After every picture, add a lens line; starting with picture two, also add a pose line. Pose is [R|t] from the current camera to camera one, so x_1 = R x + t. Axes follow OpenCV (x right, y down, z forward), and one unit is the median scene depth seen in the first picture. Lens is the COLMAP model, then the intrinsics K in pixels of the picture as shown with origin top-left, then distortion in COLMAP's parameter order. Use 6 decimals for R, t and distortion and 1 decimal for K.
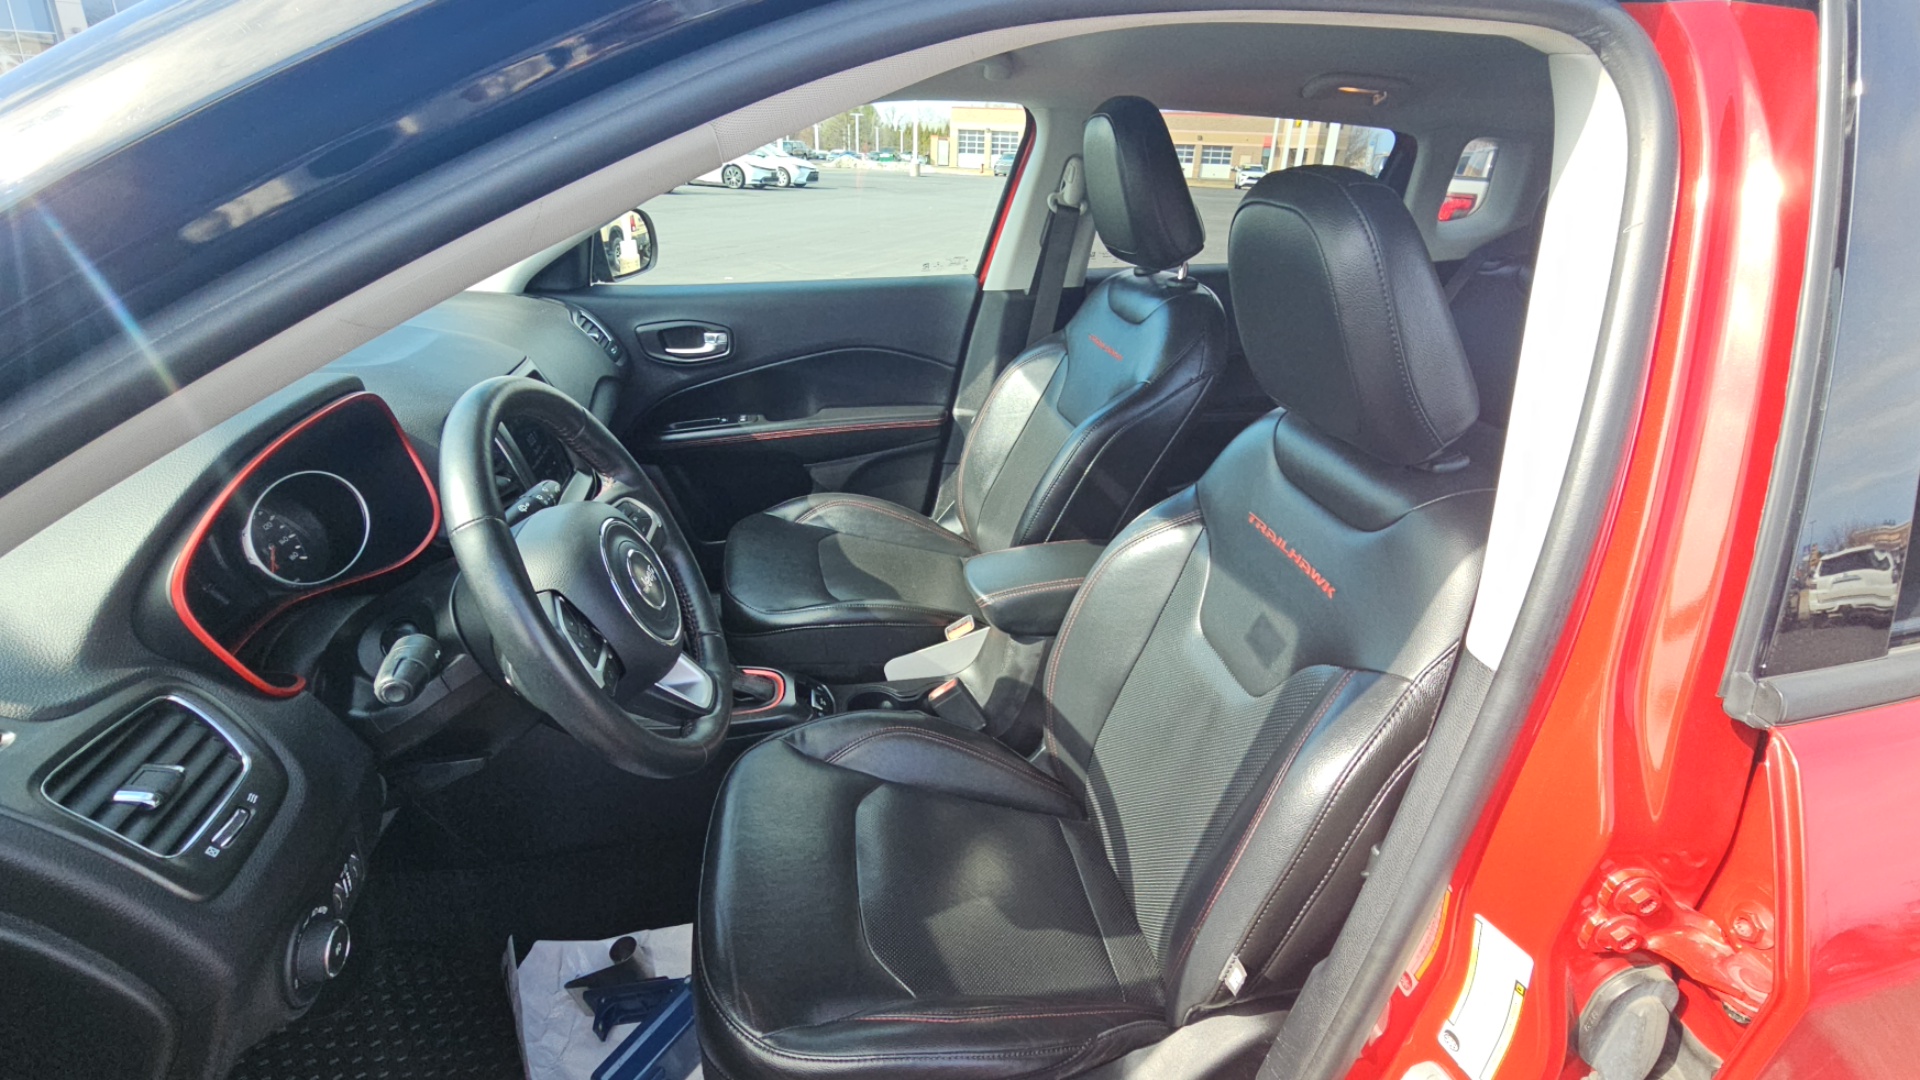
lens RADIAL K [[856.7, 0, 981.0], [0, 856.7, 546.1], [0, 0, 1]] dist [0.003056, -0.001496]
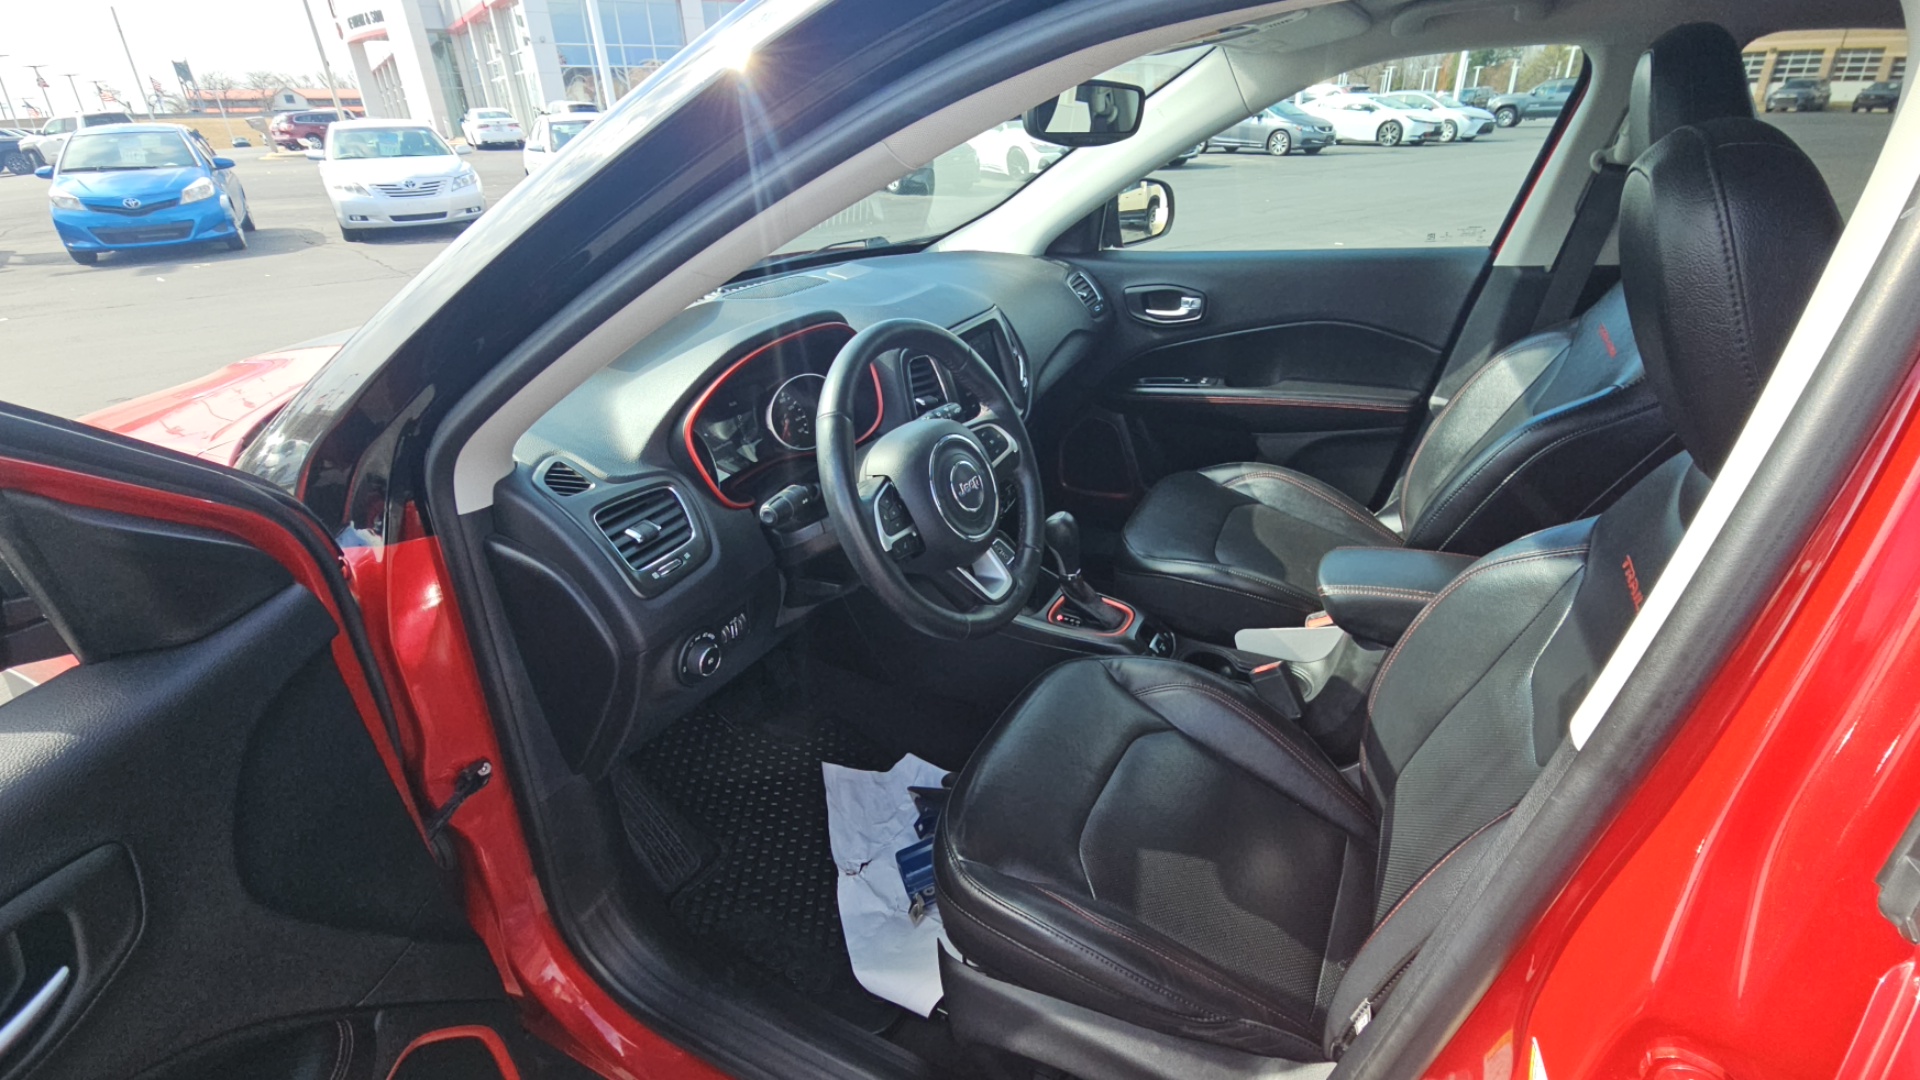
lens RADIAL K [[857.5, 0, 981.5], [0, 857.5, 545.1], [0, 0, 1]] dist [0.006884, -0.004160]
pose [[0.780544, 0.223840, -0.583649, 0.191100], [-0.202488, 0.973884, 0.102704, -0.005556], [0.591396, 0.038017, 0.805485, -0.005201]]
